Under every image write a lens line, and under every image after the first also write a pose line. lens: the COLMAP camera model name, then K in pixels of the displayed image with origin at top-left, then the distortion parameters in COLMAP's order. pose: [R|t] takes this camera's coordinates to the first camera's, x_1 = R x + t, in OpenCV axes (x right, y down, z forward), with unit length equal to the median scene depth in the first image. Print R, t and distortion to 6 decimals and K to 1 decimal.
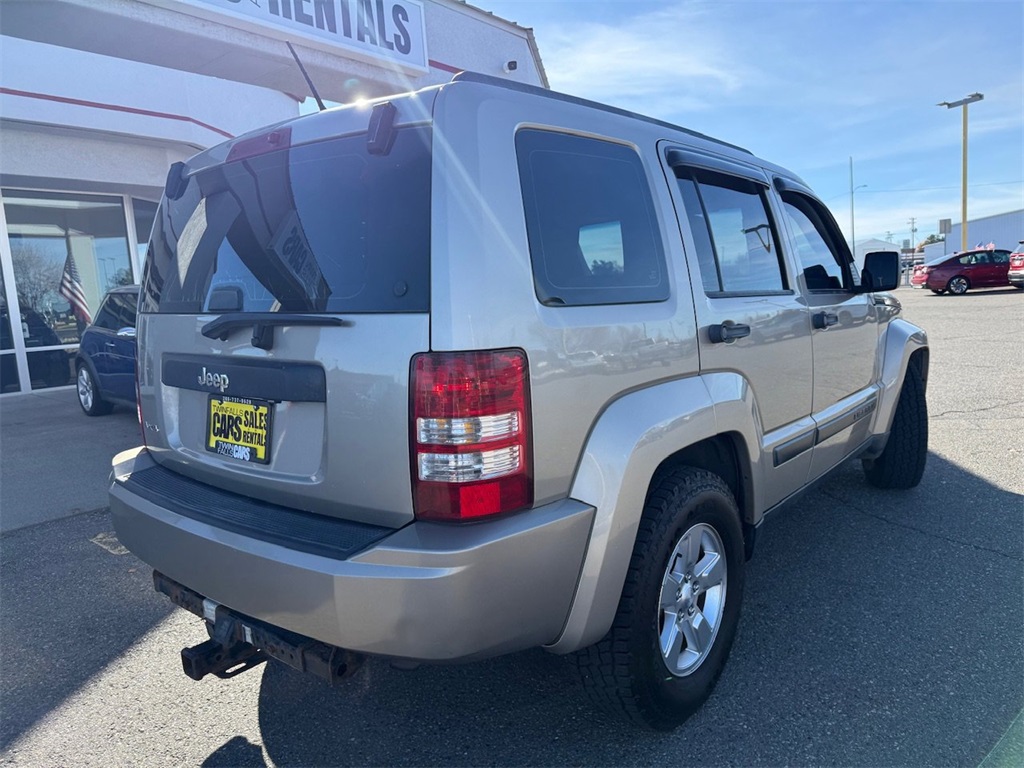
lens RADIAL K [[722.0, 0, 514.2], [0, 722.0, 389.2], [0, 0, 1]] dist [0.028778, -0.053426]
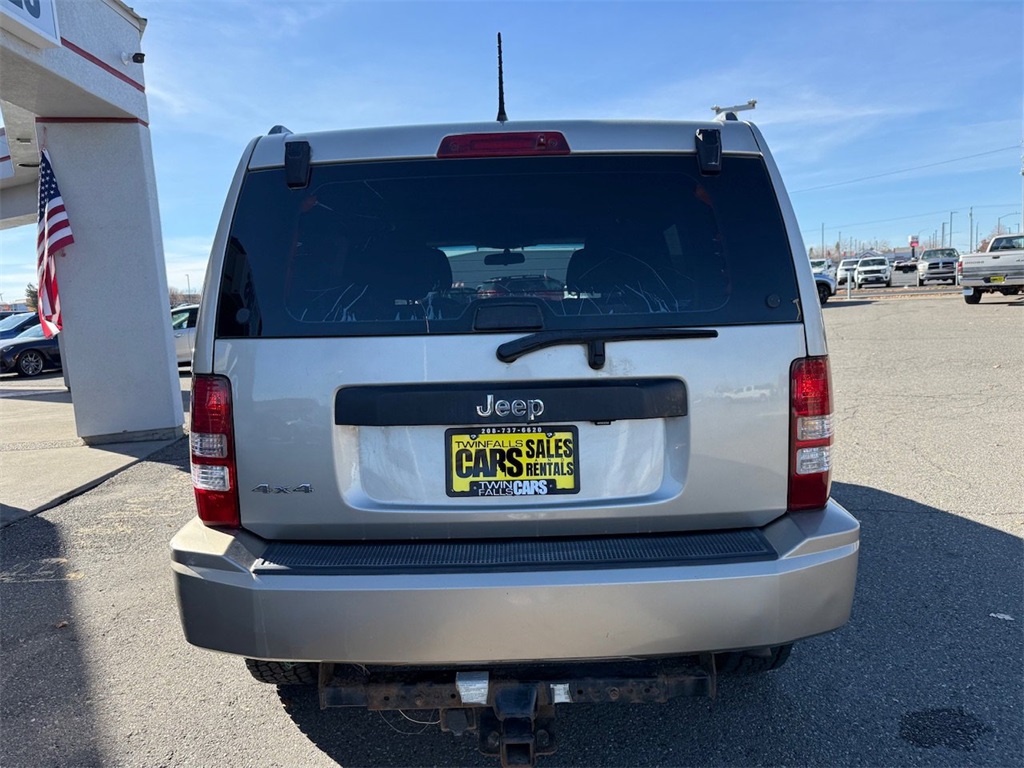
lens RADIAL K [[719.6, 0, 512.0], [0, 719.6, 384.0], [0, 0, 1]] dist [0.059274, -0.051171]
pose [[0.778295, -0.059971, 0.625028, -0.919904], [0.091117, 0.995679, -0.017926, -0.024249], [-0.621252, 0.070902, 0.780397, 0.315252]]
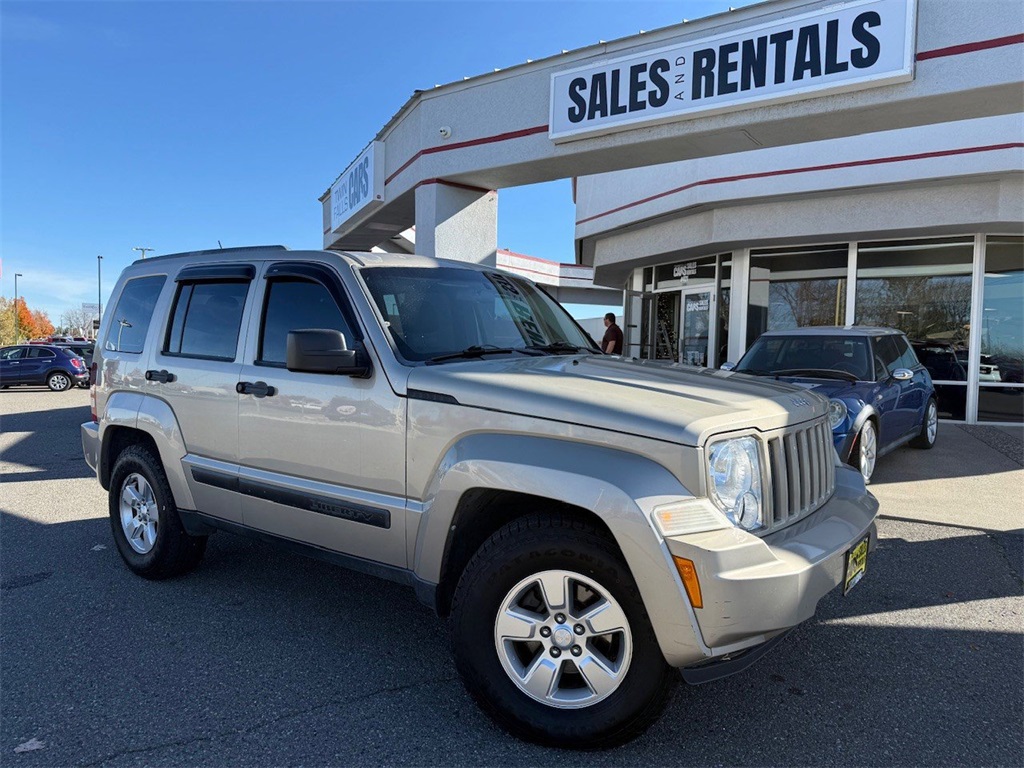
lens RADIAL K [[722.0, 0, 514.2], [0, 722.0, 389.2], [0, 0, 1]] dist [0.028778, -0.053426]
pose [[0.046228, 0.117604, -0.991984, 2.514760], [-0.151759, 0.982346, 0.109389, -0.451153], [0.987336, 0.145486, 0.063259, 2.138687]]
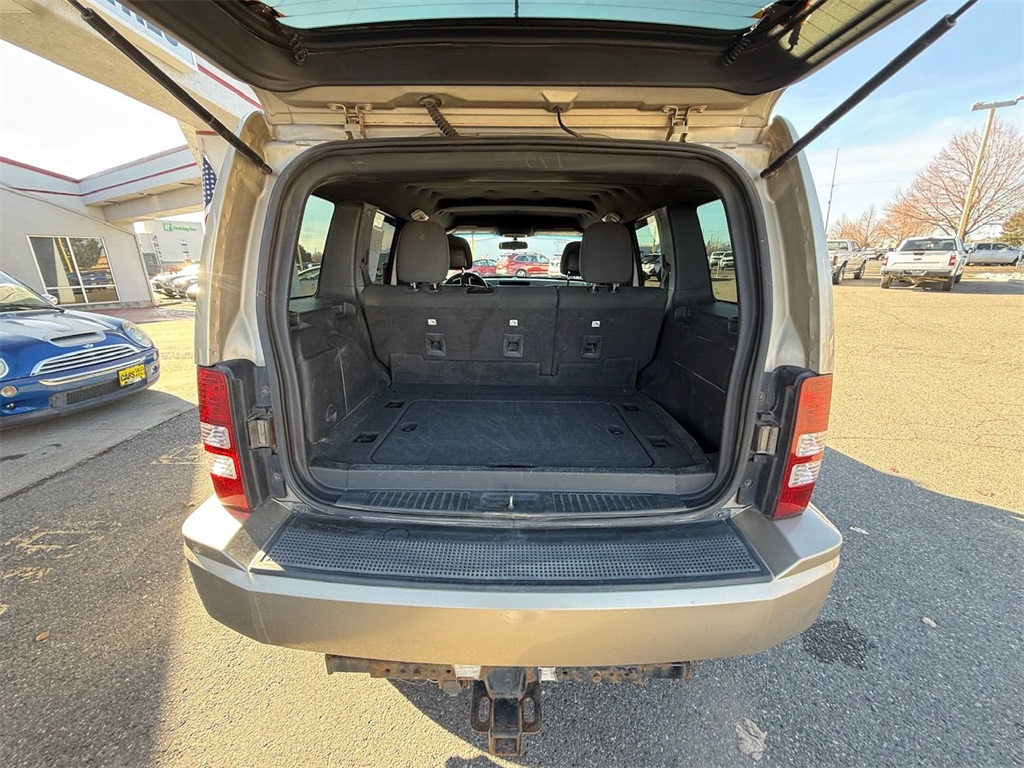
lens RADIAL K [[410.8, 0, 513.9], [0, 410.8, 382.9], [0, 0, 1]] dist [0.012013, 0.000109]
pose [[0.782406, -0.125328, 0.610027, -0.671155], [0.050761, 0.989116, 0.138106, -0.116523], [-0.620696, -0.077089, 0.780252, 0.616694]]
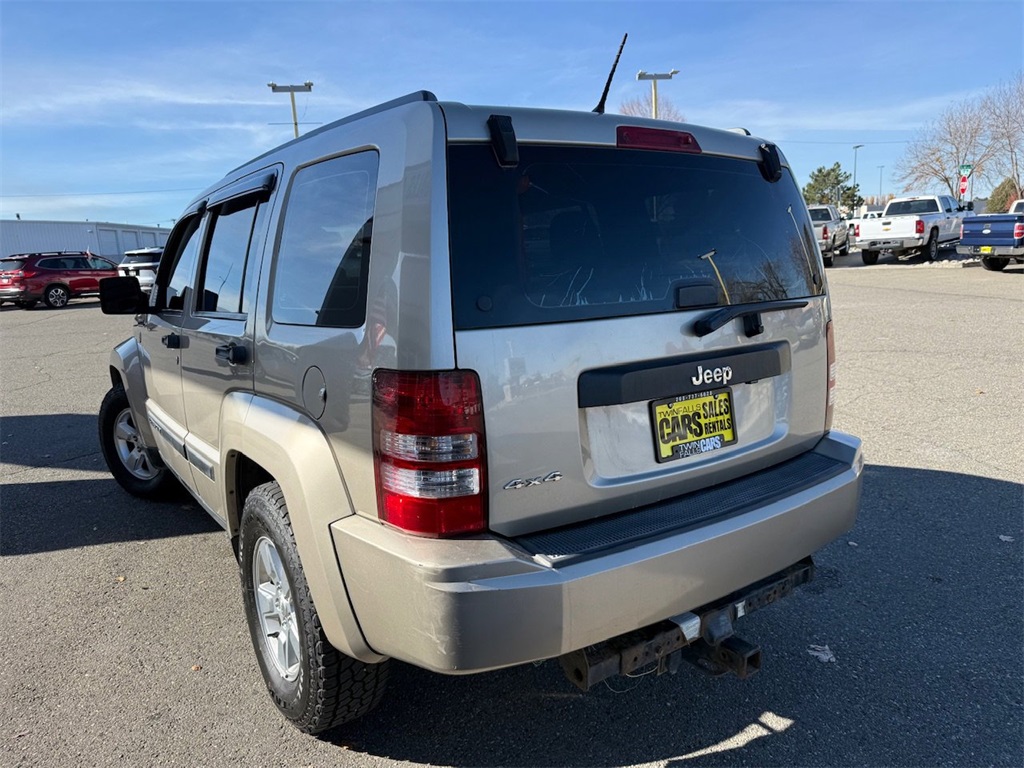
lens RADIAL K [[743.6, 0, 512.0], [0, 743.6, 384.0], [0, 0, 1]] dist [0.008355, -0.000664]
pose [[0.267785, -0.130486, 0.954602, -1.415623], [0.165125, 0.982343, 0.087957, -0.131397], [-0.949223, 0.134075, 0.284604, 0.940992]]
